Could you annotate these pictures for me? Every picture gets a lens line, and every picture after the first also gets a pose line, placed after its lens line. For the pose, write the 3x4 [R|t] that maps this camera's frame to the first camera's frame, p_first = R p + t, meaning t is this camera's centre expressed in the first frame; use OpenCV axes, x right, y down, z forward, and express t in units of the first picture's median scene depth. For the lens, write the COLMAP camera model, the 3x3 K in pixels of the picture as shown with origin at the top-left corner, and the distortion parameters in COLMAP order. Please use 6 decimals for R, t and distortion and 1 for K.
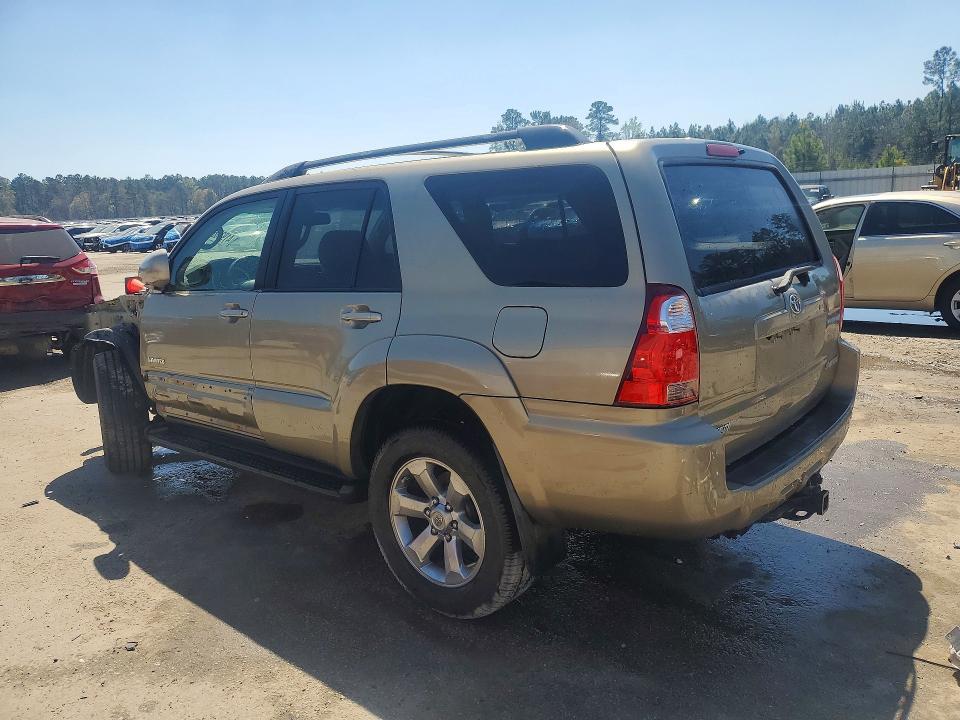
lens RADIAL K [[724.7, 0, 480.0], [0, 724.7, 360.0], [0, 0, 1]] dist [0.006325, 0.005019]
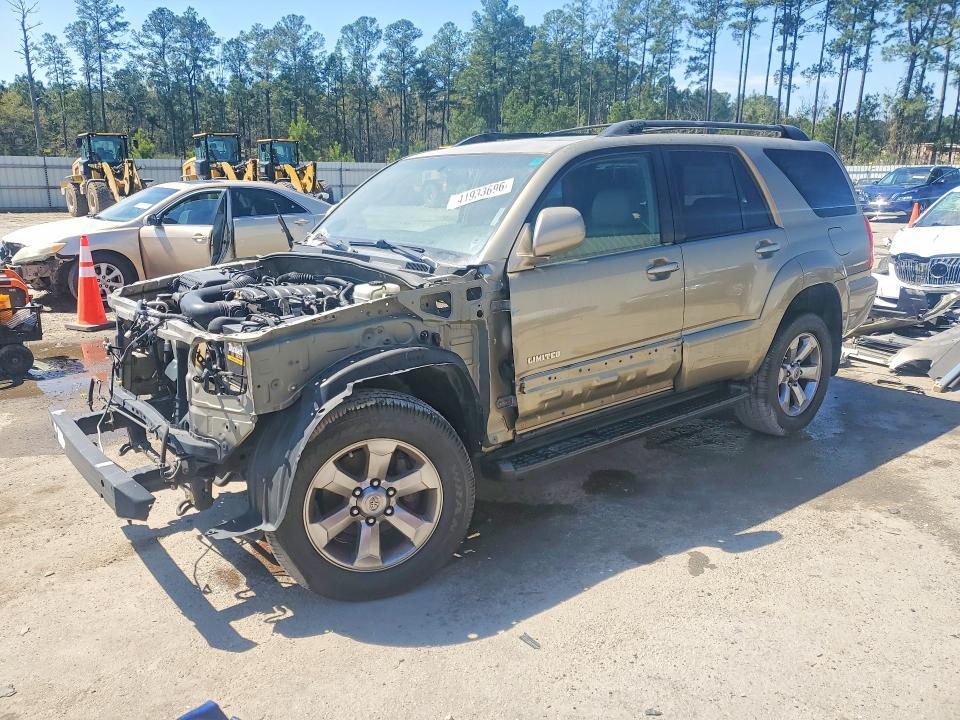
lens RADIAL K [[724.7, 0, 480.0], [0, 724.7, 360.0], [0, 0, 1]] dist [0.006325, 0.005019]
pose [[0.204119, -0.199154, 0.958474, -1.361304], [0.183545, 0.969511, 0.162359, -0.149813], [-0.961585, 0.142782, 0.234450, 1.035734]]
